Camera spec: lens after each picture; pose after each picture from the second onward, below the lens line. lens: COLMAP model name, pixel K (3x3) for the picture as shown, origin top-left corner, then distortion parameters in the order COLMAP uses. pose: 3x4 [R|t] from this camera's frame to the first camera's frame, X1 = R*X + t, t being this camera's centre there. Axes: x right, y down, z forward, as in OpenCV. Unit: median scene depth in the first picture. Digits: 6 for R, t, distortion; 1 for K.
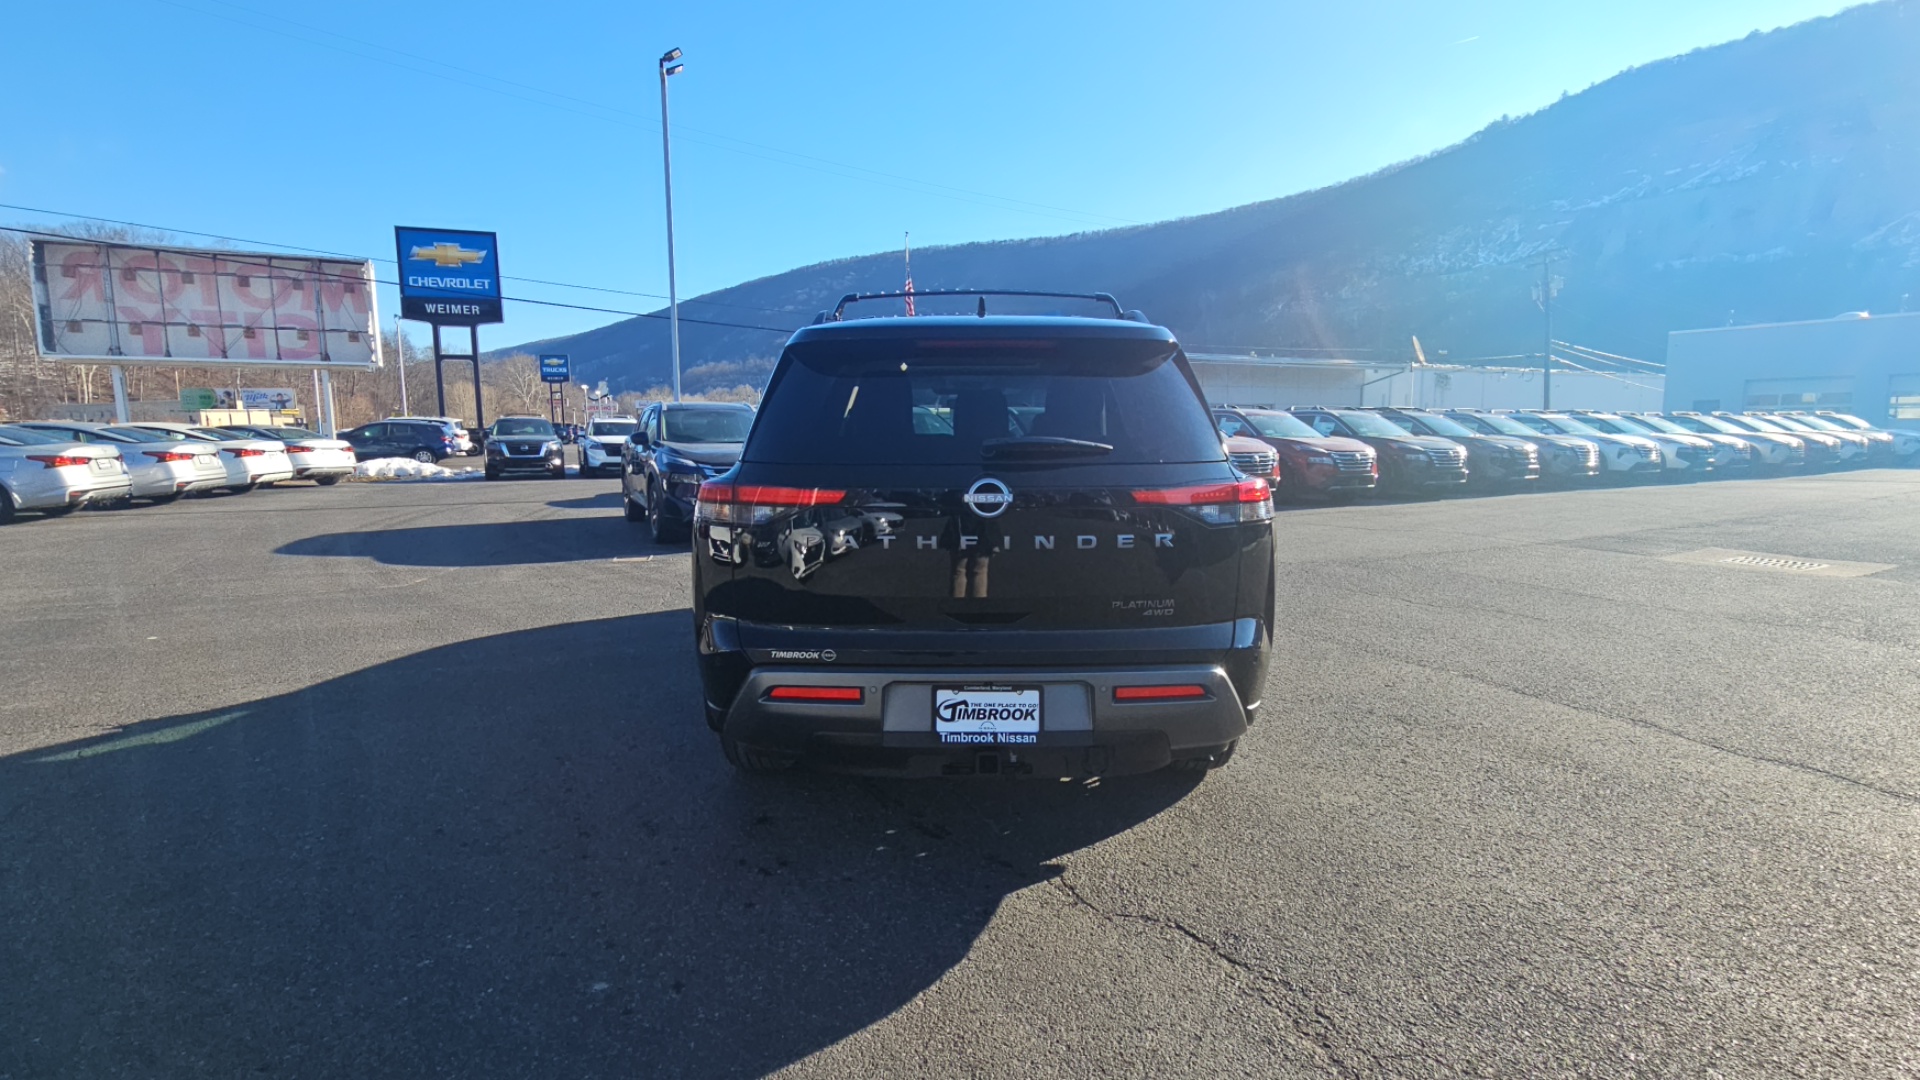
lens RADIAL K [[860.3, 0, 962.8], [0, 860.3, 541.0], [0, 0, 1]] dist [0.011026, -0.007436]
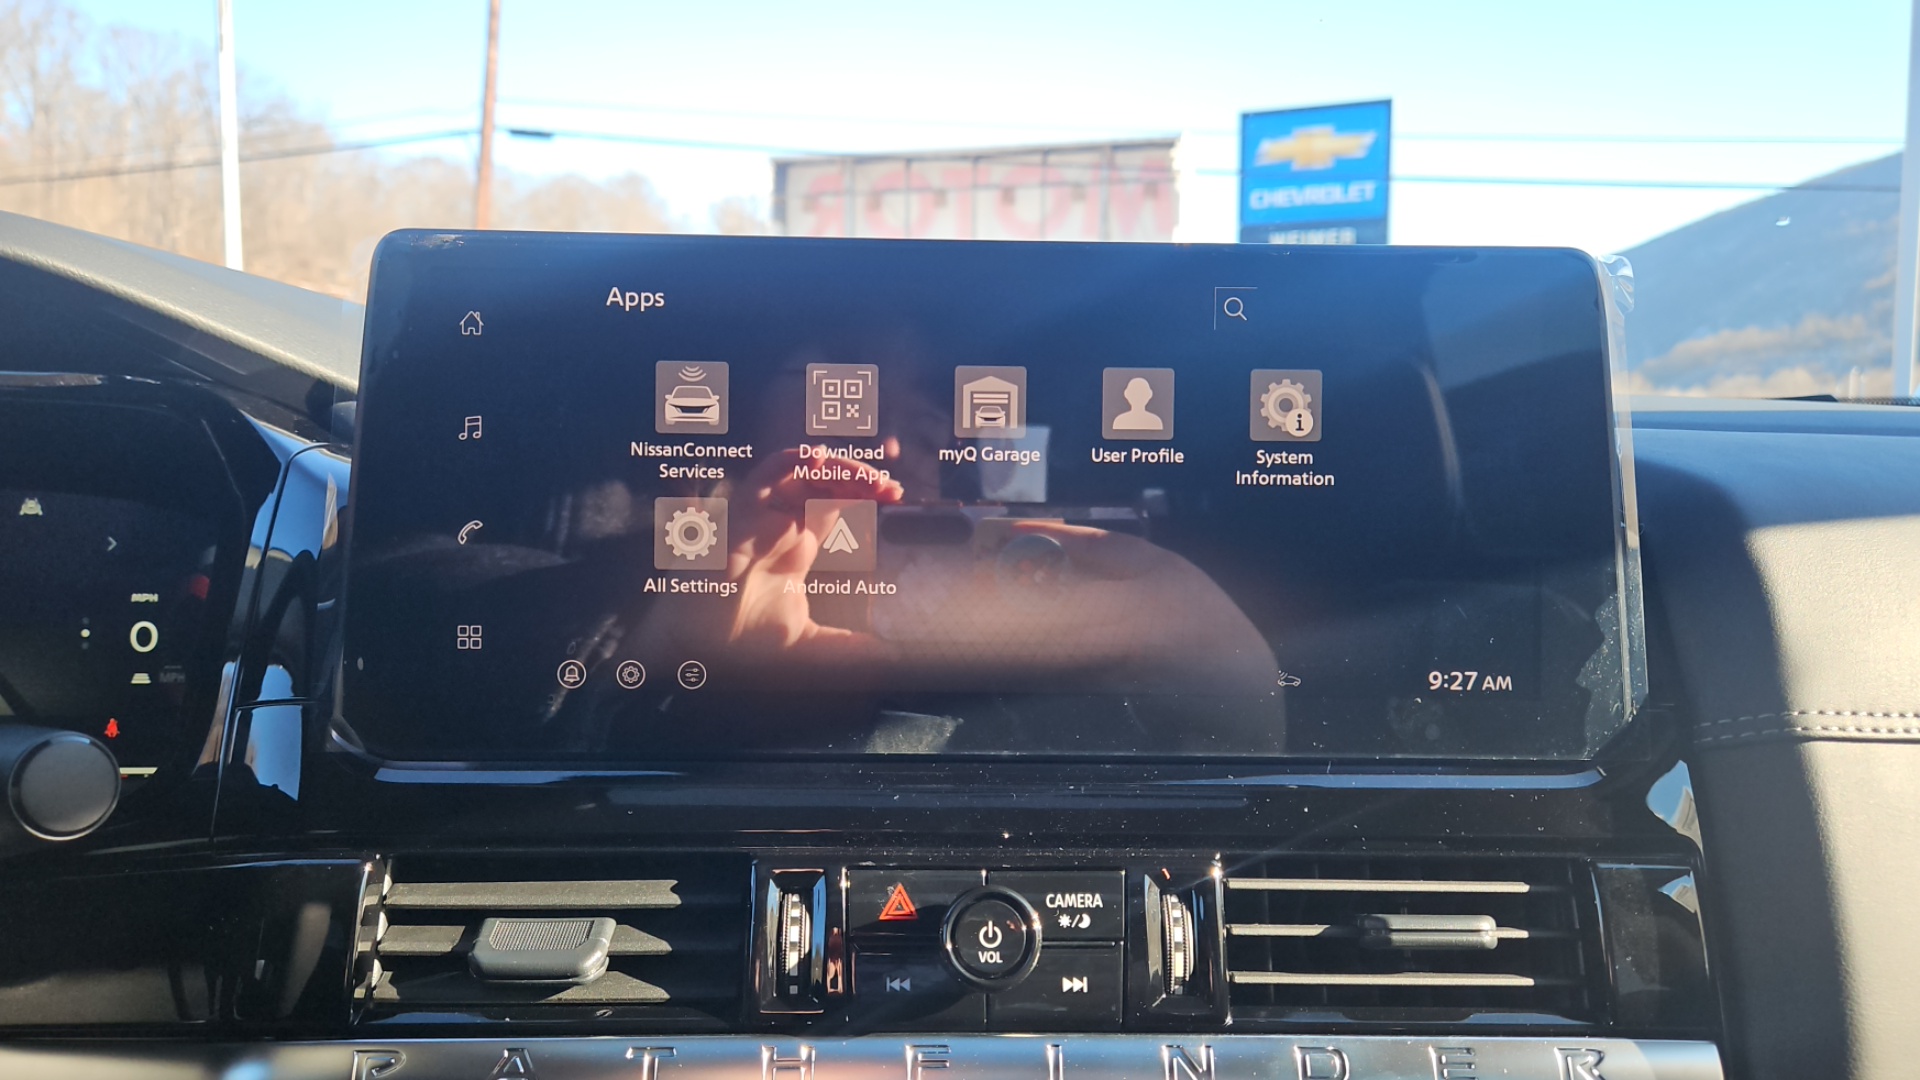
lens RADIAL K [[1447.5, 0, 968.7], [0, 1447.5, 541.2], [0, 0, 1]] dist [0.055469, -0.064845]
pose [[0.731312, 0.057450, -0.679619, -0.081019], [-0.102555, 0.994380, -0.026297, -0.016121], [0.674289, 0.088930, 0.733093, 0.142102]]
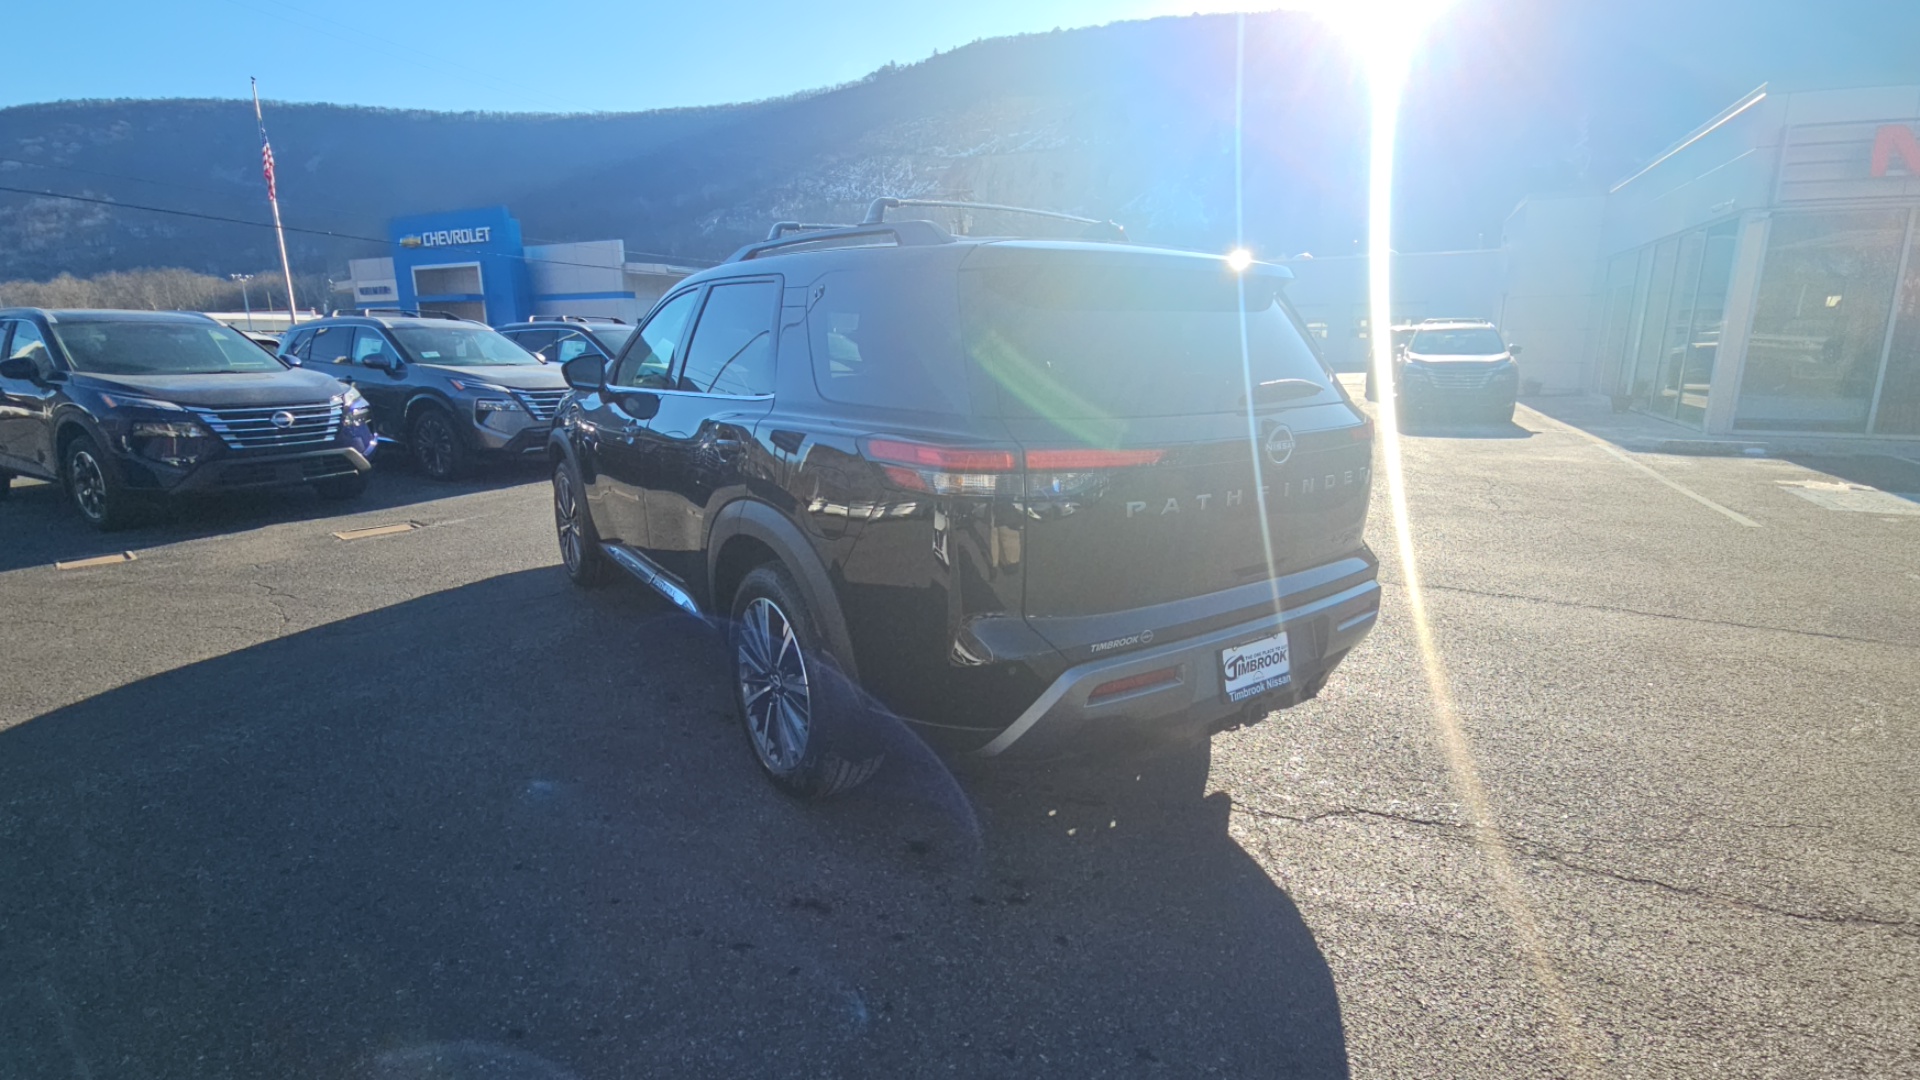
lens RADIAL K [[860.3, 0, 961.9], [0, 860.3, 535.3], [0, 0, 1]] dist [0.011026, -0.007436]
pose [[0.818505, -0.122158, 0.561361, -0.043754], [0.072422, 0.991277, 0.110116, -0.004432], [-0.569916, -0.049475, 0.820212, 0.021572]]
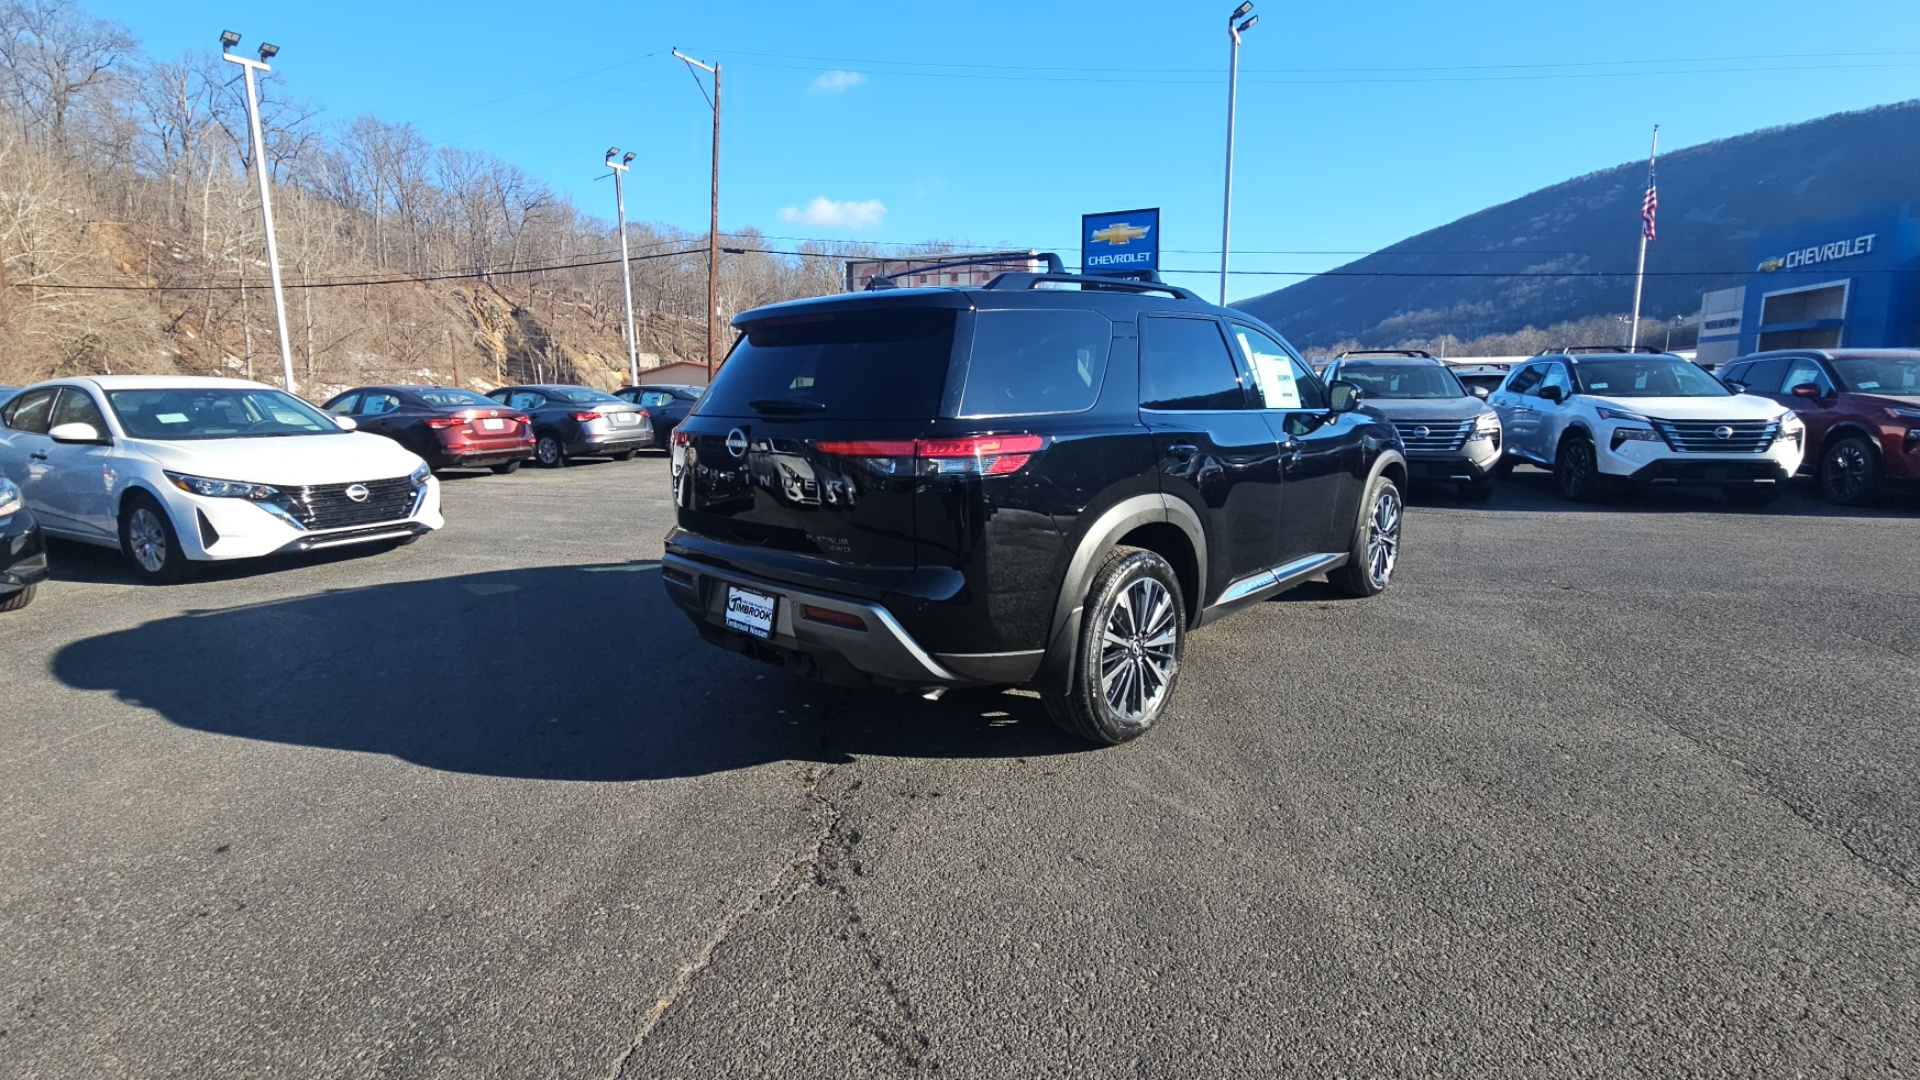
lens RADIAL K [[860.3, 0, 951.3], [0, 860.3, 539.1], [0, 0, 1]] dist [0.011026, -0.007436]
pose [[0.724737, 0.115026, -0.679356, 0.064563], [-0.083293, 0.993362, 0.079335, -0.002018], [0.683972, -0.000912, 0.729508, 0.014830]]
